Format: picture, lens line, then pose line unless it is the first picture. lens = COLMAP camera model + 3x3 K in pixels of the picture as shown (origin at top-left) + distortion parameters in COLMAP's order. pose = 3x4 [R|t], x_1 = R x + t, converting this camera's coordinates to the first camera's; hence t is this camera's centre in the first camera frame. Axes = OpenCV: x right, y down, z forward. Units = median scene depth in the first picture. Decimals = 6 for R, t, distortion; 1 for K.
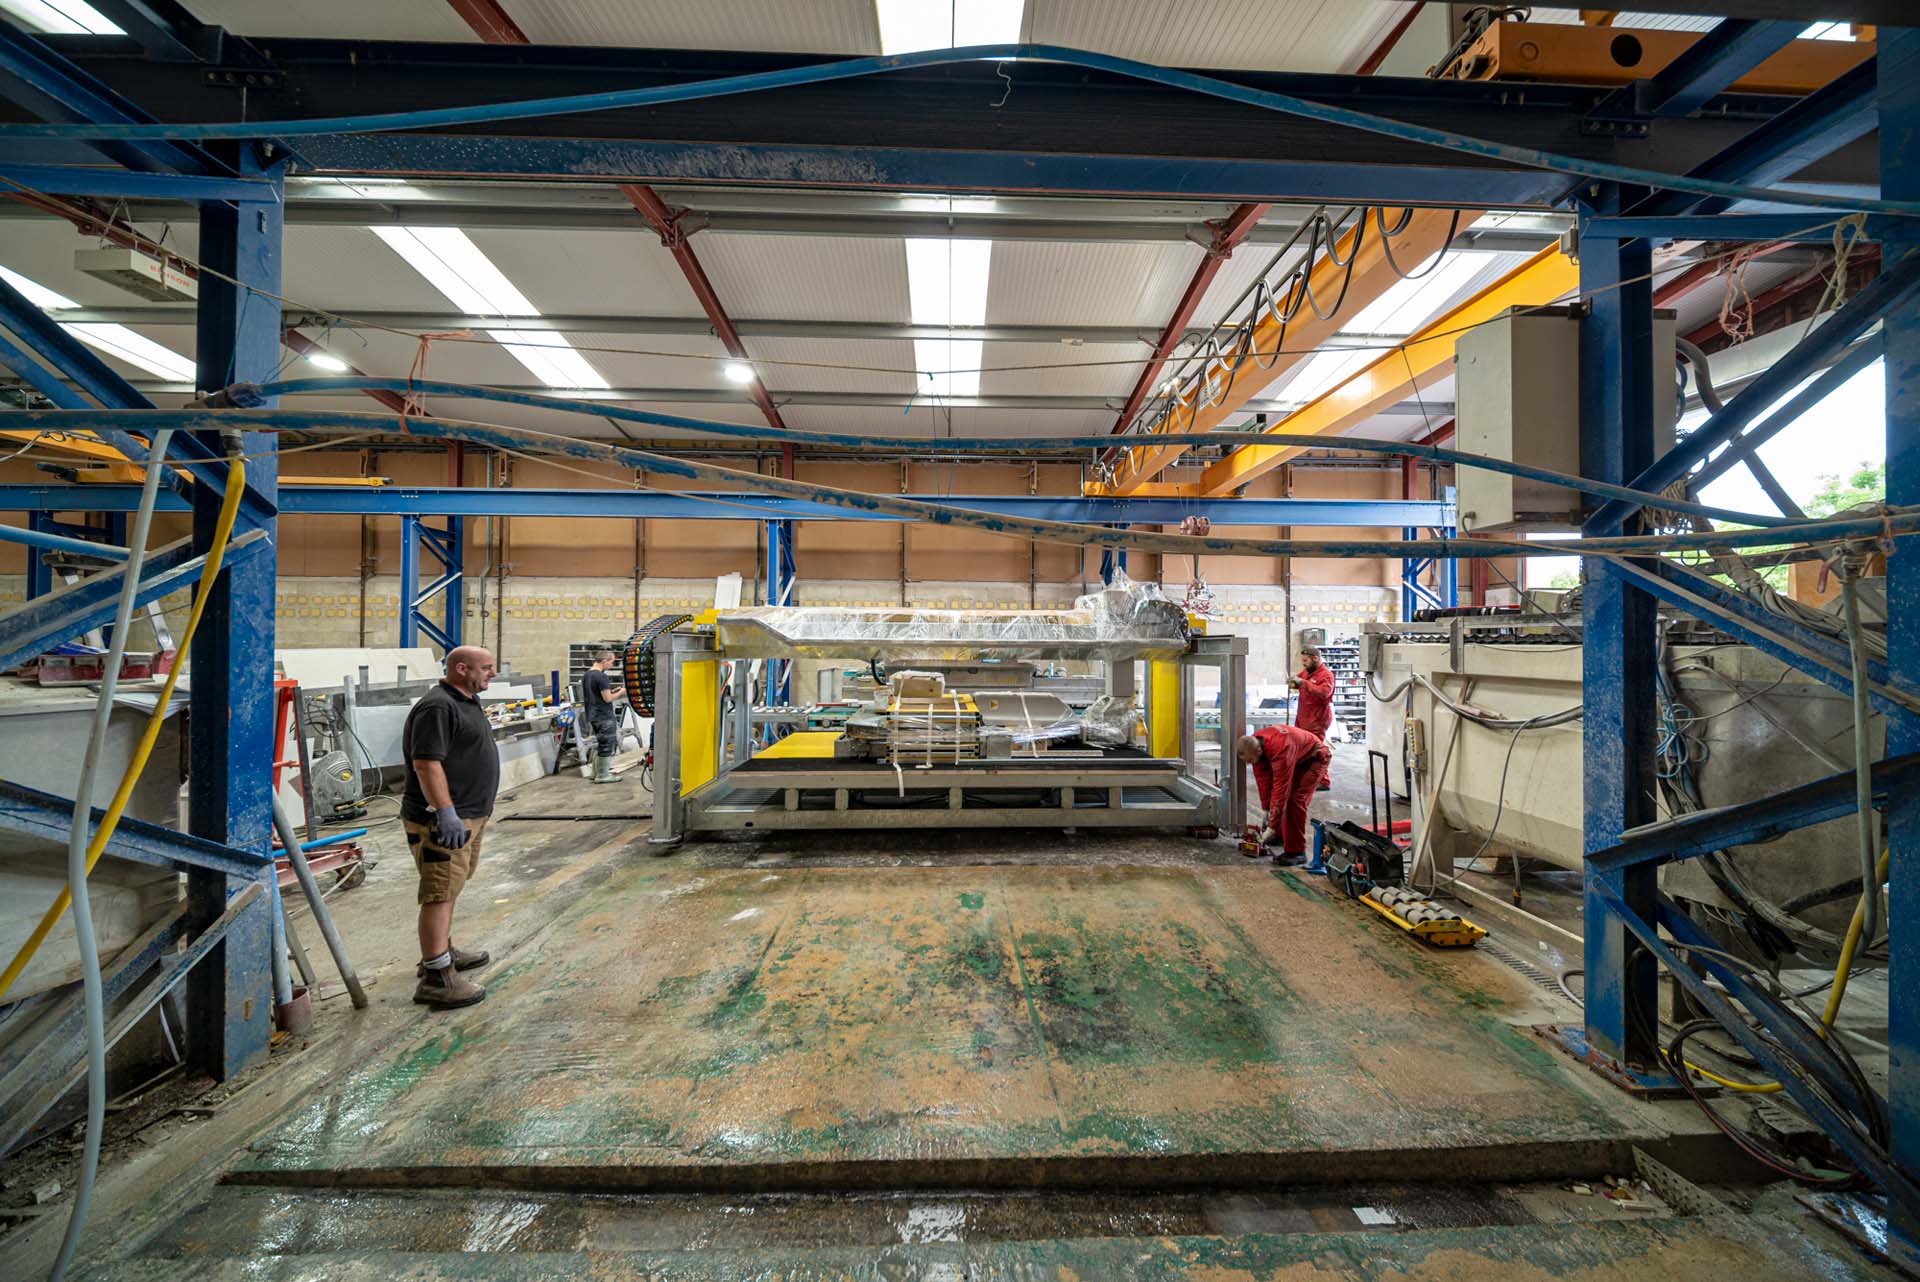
lens RADIAL K [[560.3, 0, 955.9], [0, 560.3, 645.0], [0, 0, 1]] dist [-0.001464, -0.000104]
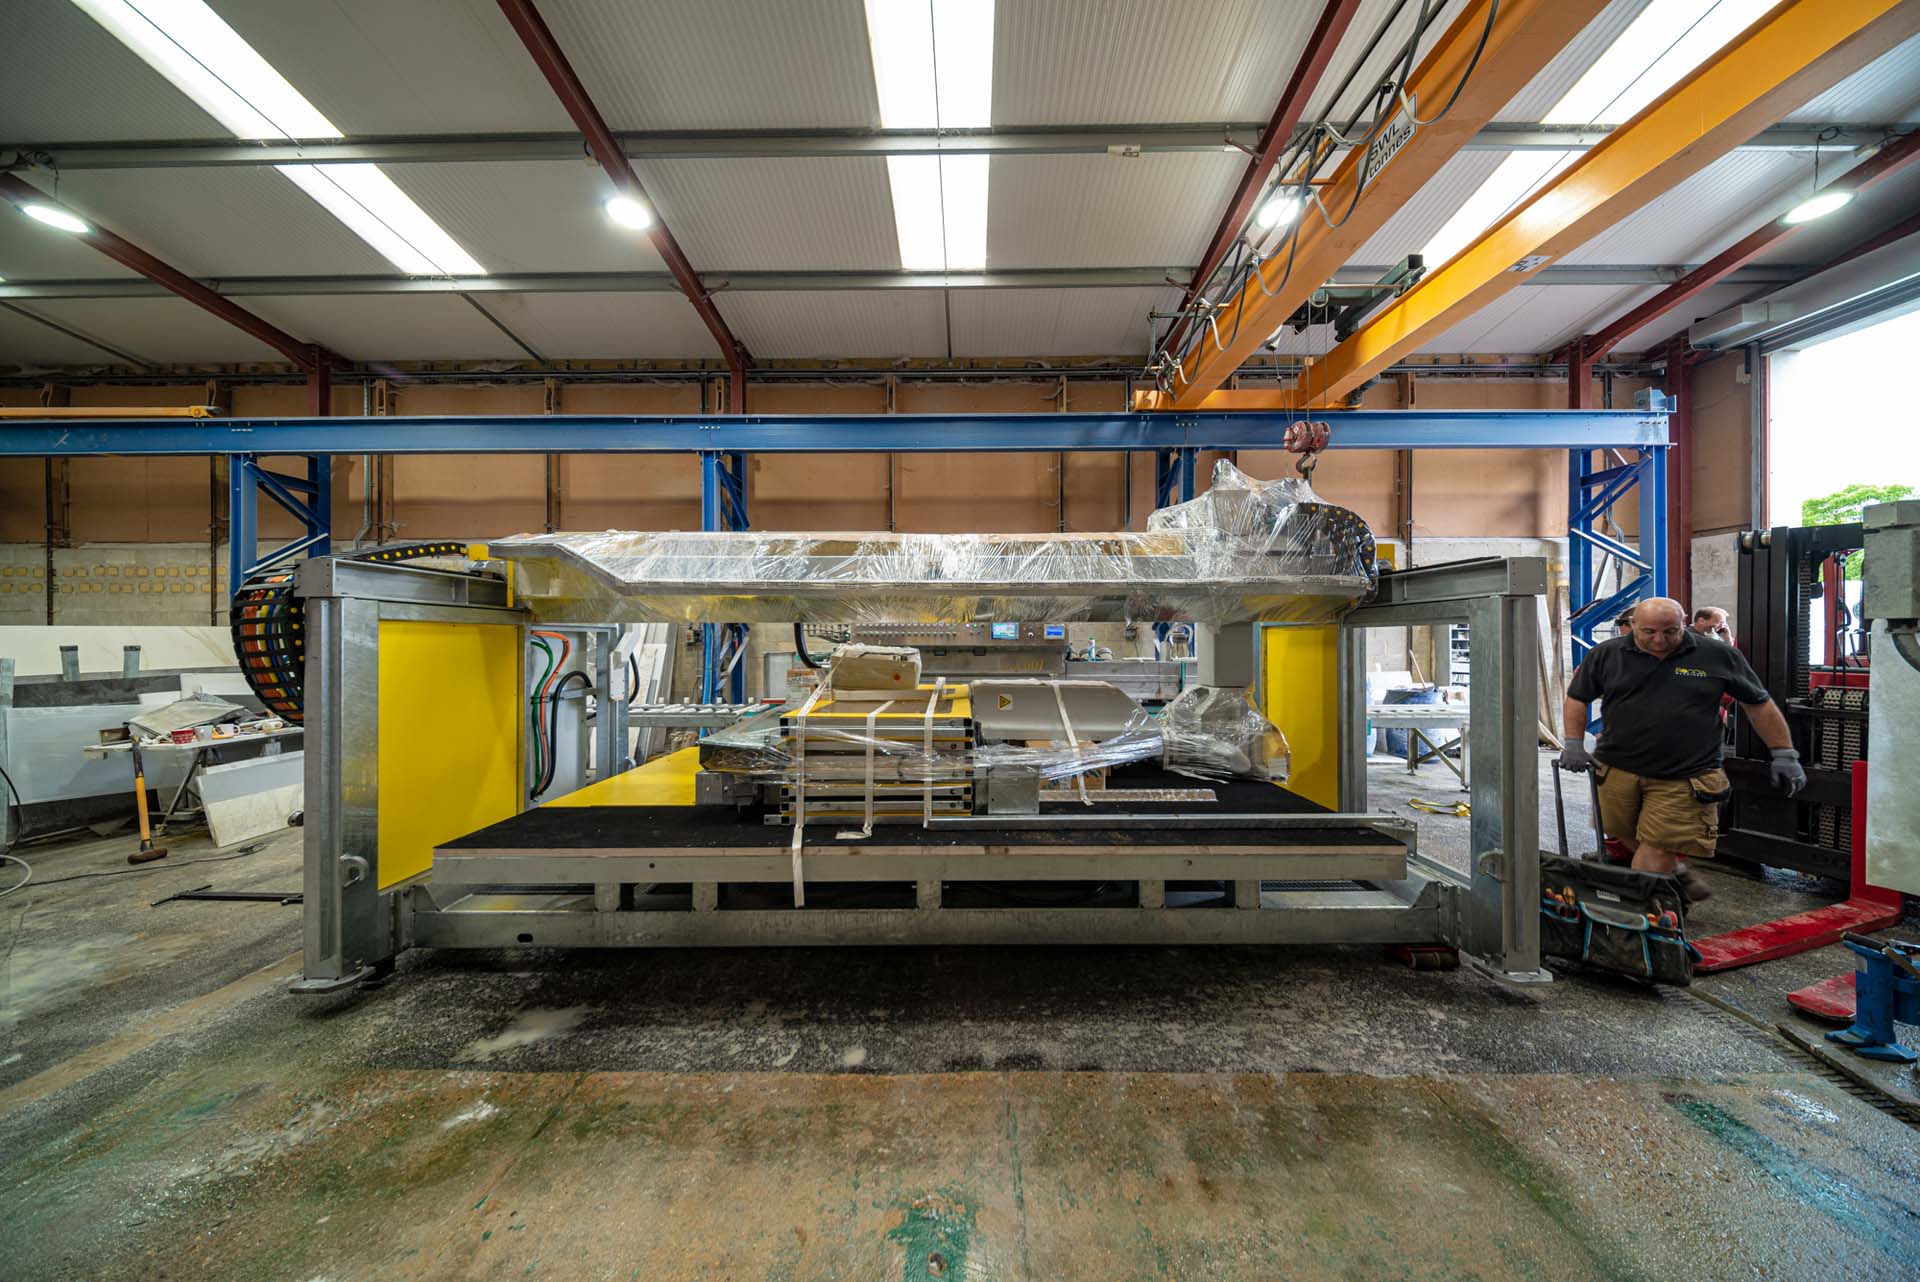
lens RADIAL K [[560.3, 0, 954.1], [0, 560.3, 640.3], [0, 0, 1]] dist [-0.001464, -0.000104]
pose [[0.999146, -0.007656, -0.040613, 0.031109], [0.007762, 0.999967, 0.002440, 0.033868], [0.040593, -0.002753, 0.999172, 0.344029]]
